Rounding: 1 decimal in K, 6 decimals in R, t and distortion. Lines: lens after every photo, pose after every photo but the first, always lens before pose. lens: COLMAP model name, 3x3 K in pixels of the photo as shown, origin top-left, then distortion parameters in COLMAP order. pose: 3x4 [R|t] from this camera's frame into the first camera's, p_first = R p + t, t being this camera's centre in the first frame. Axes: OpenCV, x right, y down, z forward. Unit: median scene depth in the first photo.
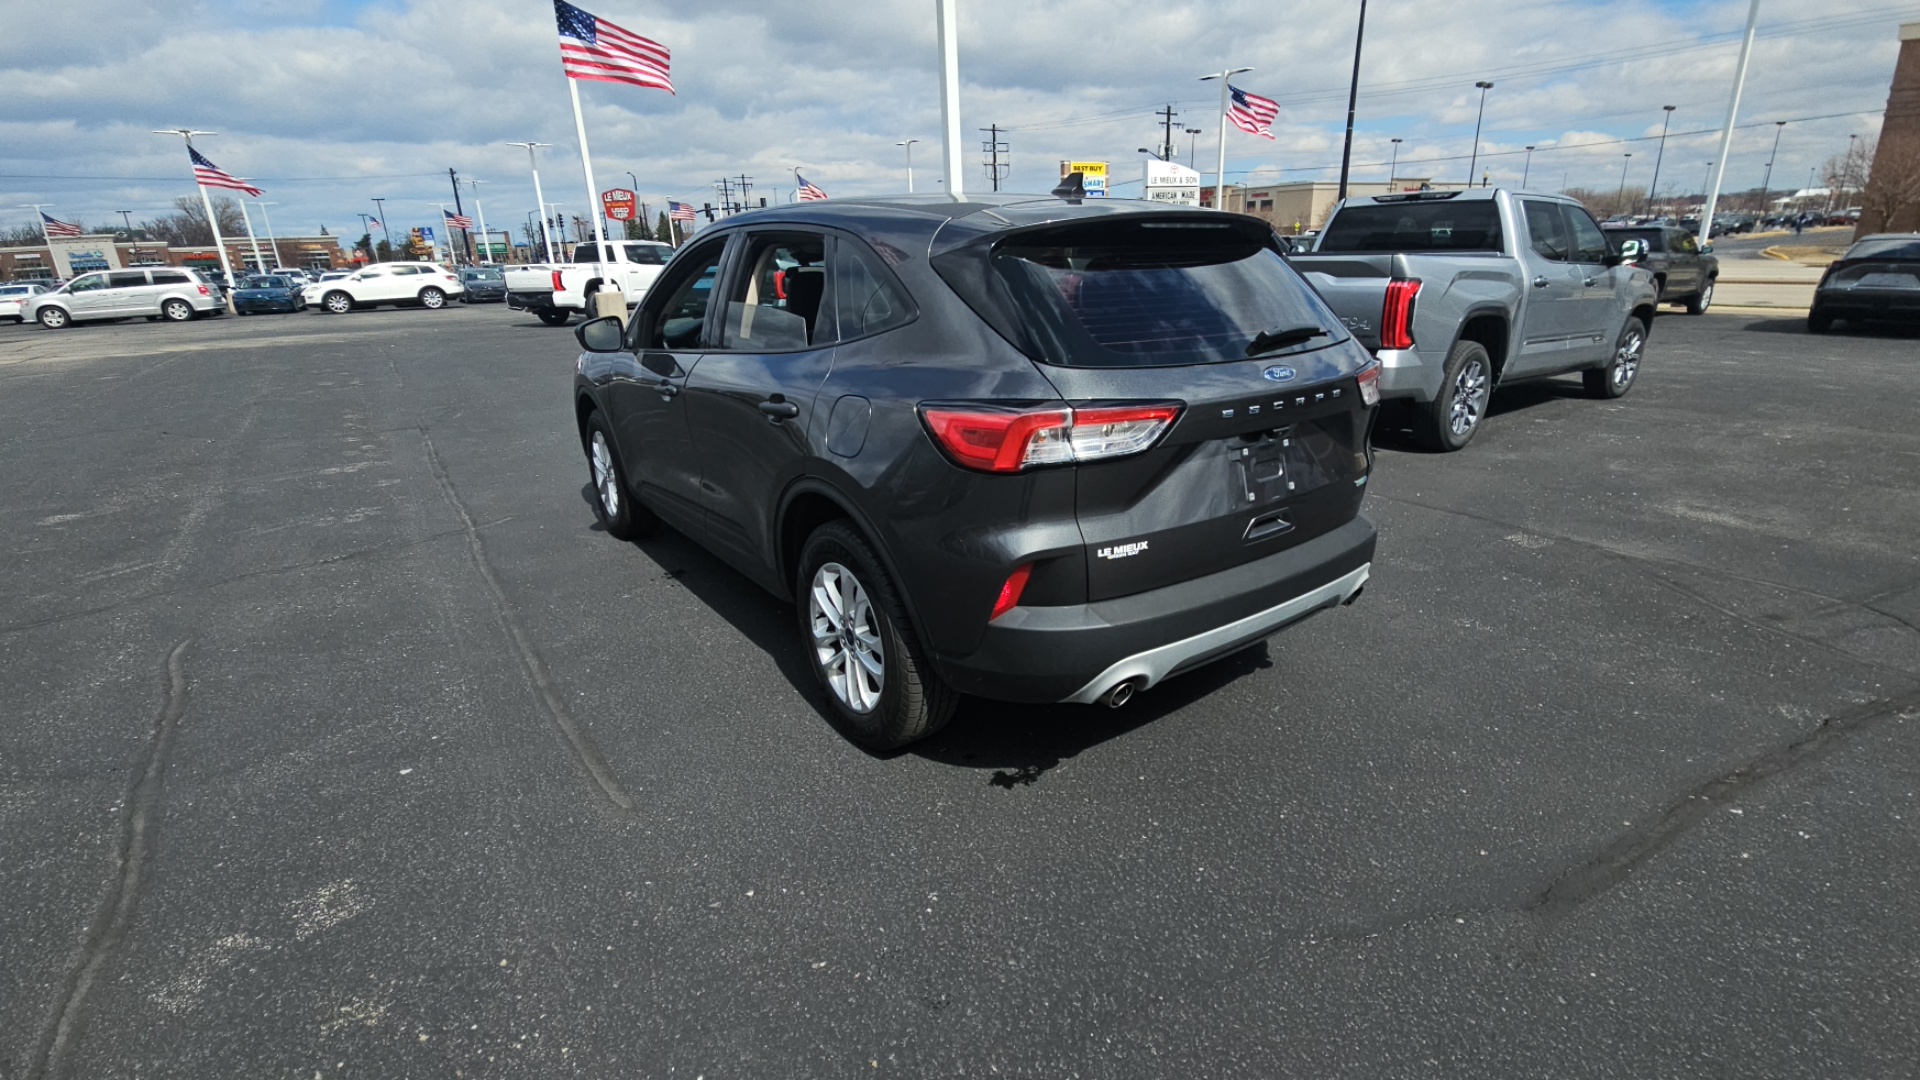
lens RADIAL K [[857.8, 0, 982.0], [0, 857.8, 554.6], [0, 0, 1]] dist [0.007300, -0.006115]
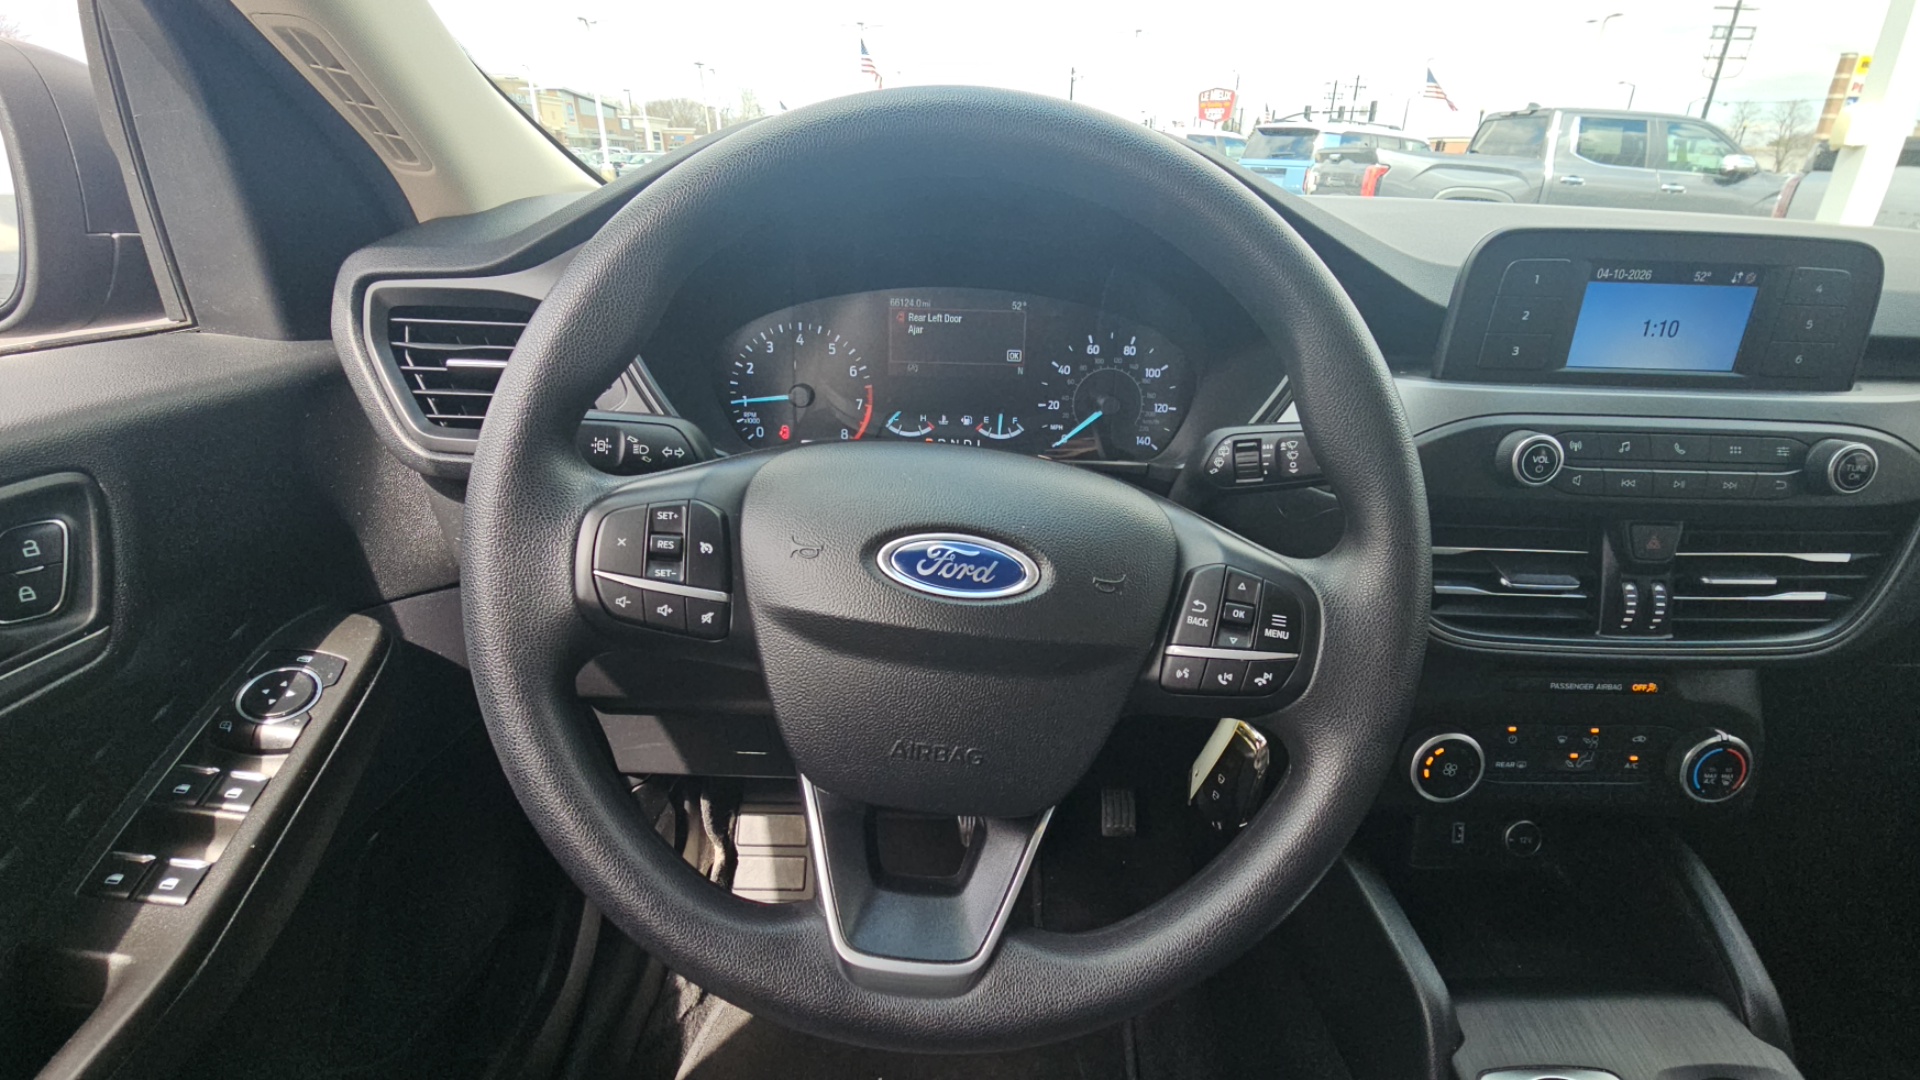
lens RADIAL K [[857.8, 0, 983.9], [0, 857.8, 543.7], [0, 0, 1]] dist [0.007300, -0.006115]
pose [[0.816082, 0.276627, -0.507433, -0.035119], [-0.236999, 0.960970, 0.142718, -0.039224], [0.527108, 0.003791, 0.849790, 0.146303]]
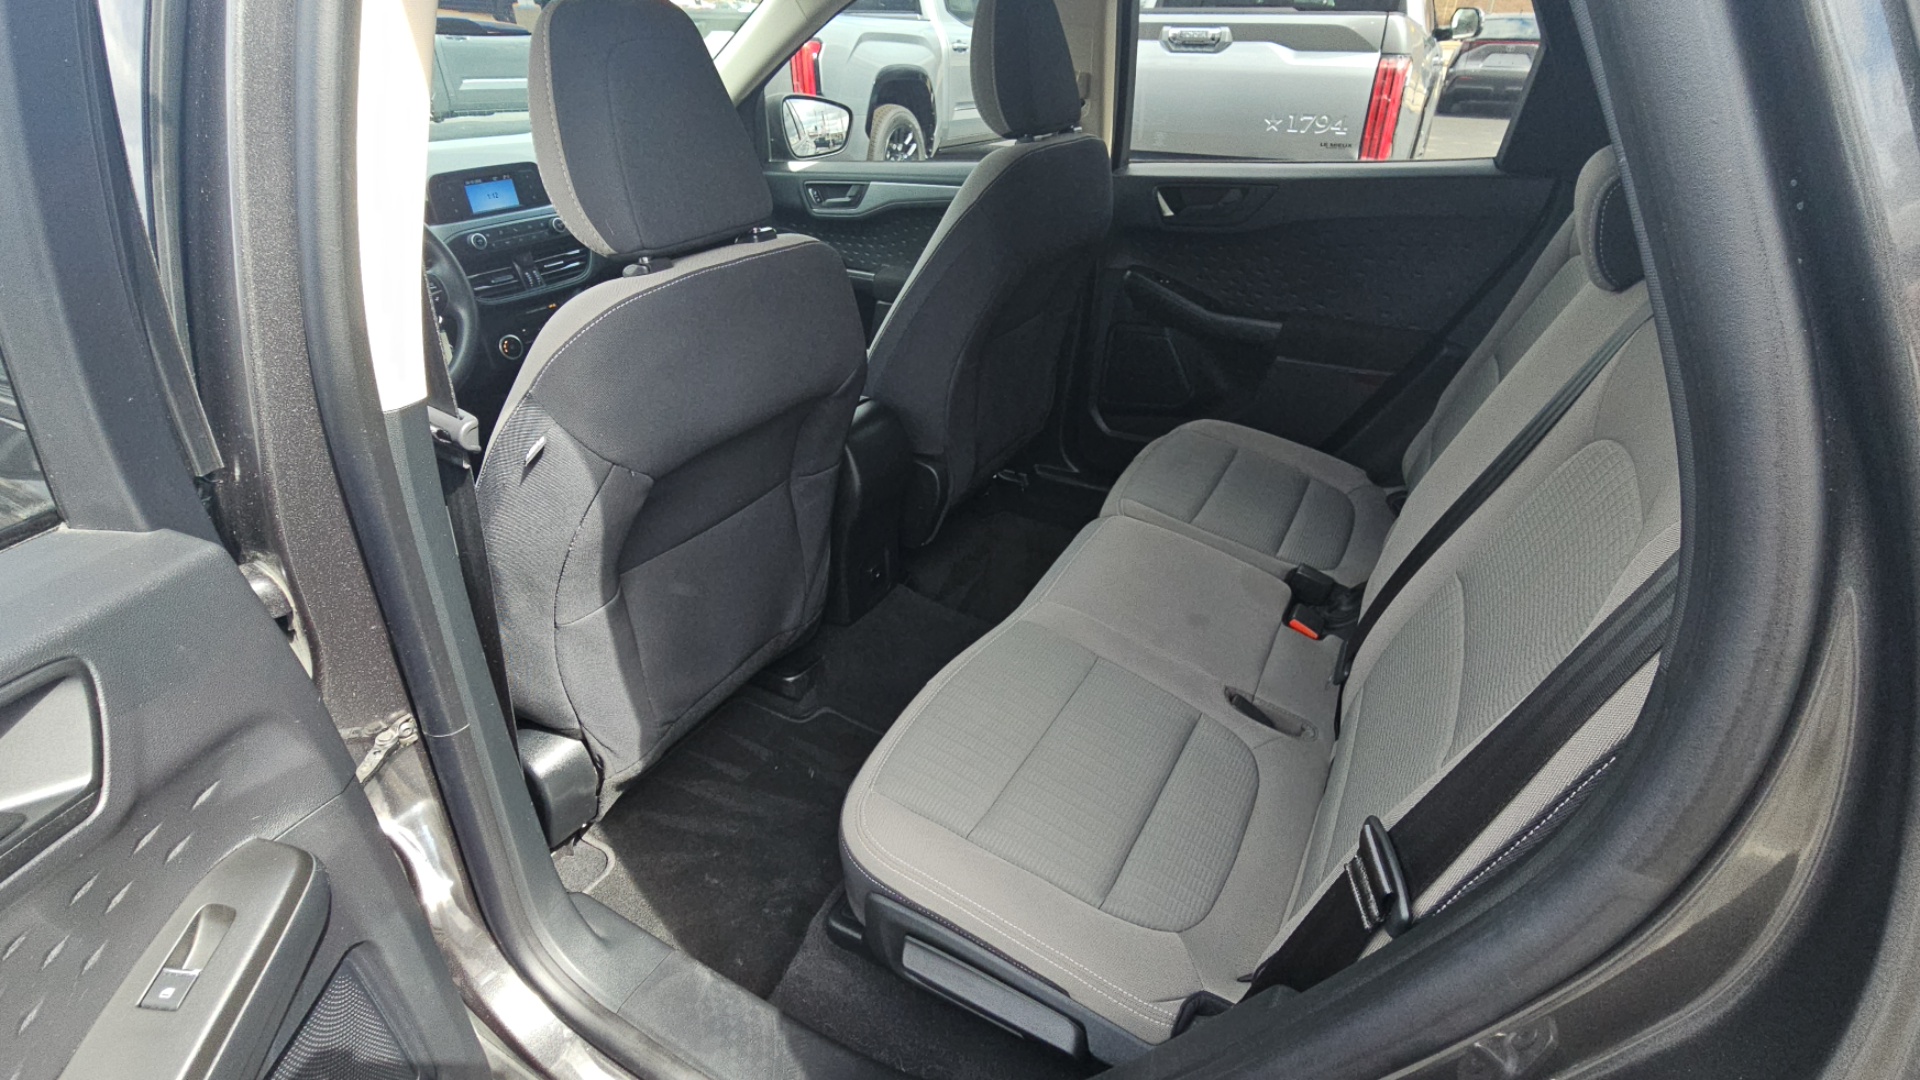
lens RADIAL K [[857.8, 0, 979.4], [0, 857.8, 544.7], [0, 0, 1]] dist [0.007300, -0.006115]
pose [[0.910795, -0.195158, 0.363821, -0.029494], [0.115380, 0.966431, 0.229562, -0.030398], [-0.396408, -0.167107, 0.902738, 0.095847]]
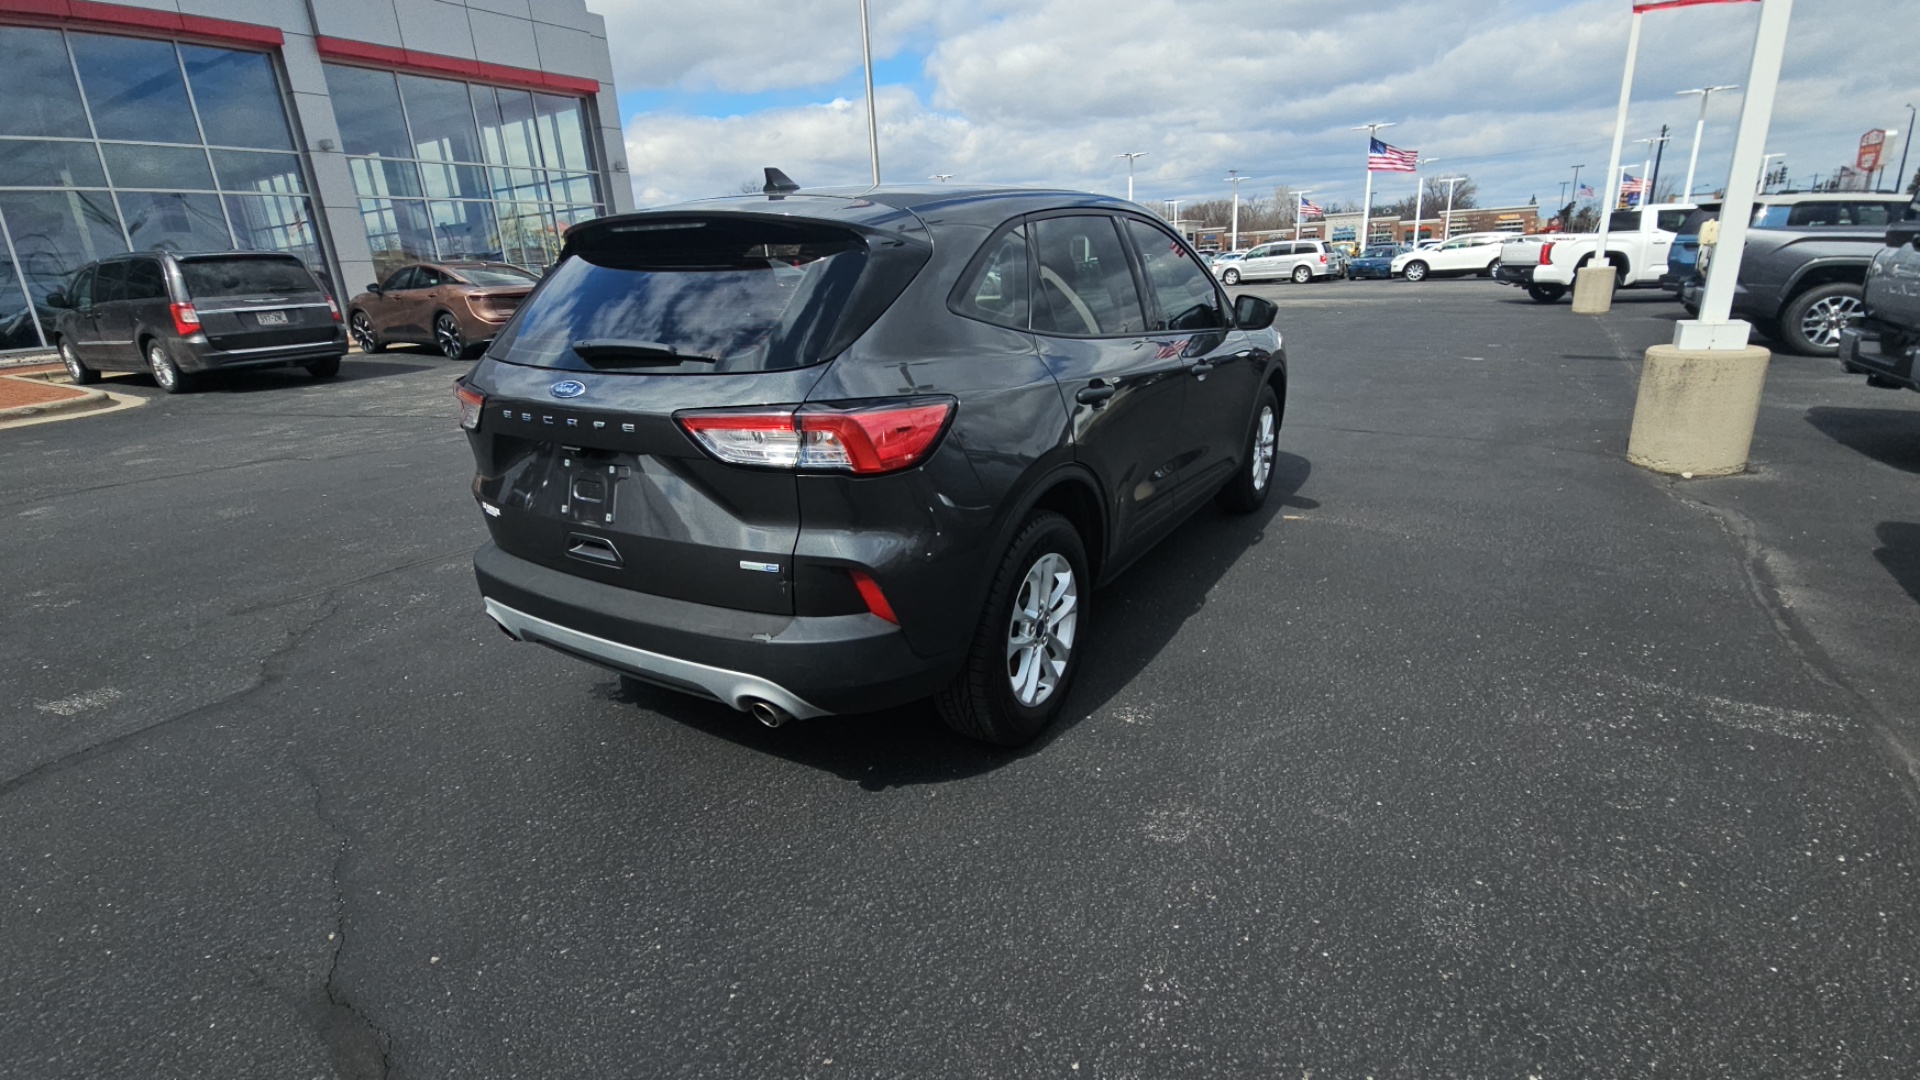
lens RADIAL K [[857.8, 0, 974.8], [0, 857.8, 548.5], [0, 0, 1]] dist [0.007300, -0.006115]
pose [[0.376899, 0.305686, -0.874359, 0.121520], [-0.281624, 0.937101, 0.206225, -0.032051], [0.882403, 0.168515, 0.439281, 0.088201]]
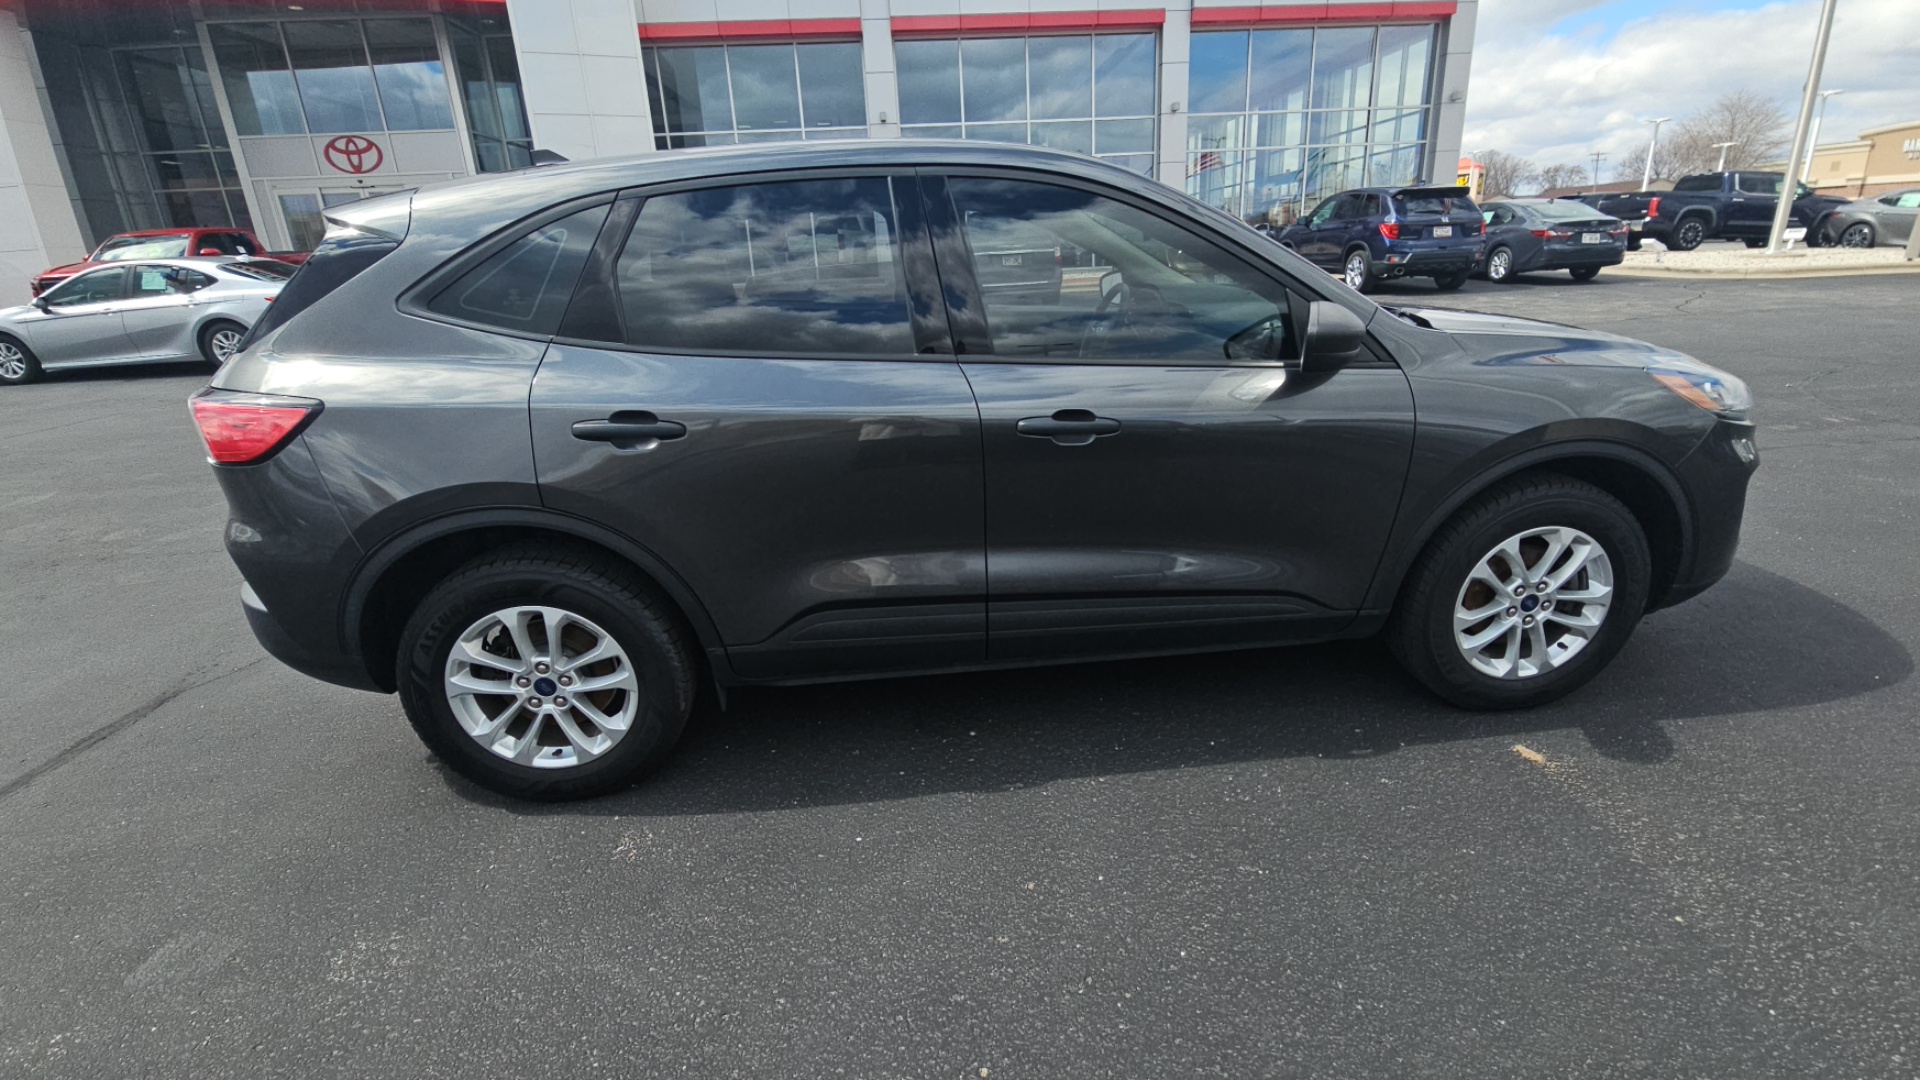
lens RADIAL K [[857.8, 0, 967.5], [0, 857.8, 538.1], [0, 0, 1]] dist [0.007300, -0.006115]
pose [[-0.521853, 0.324302, -0.788985, 0.079702], [-0.231472, 0.836378, 0.496883, -0.069729], [0.821030, 0.441928, -0.361399, 0.201220]]
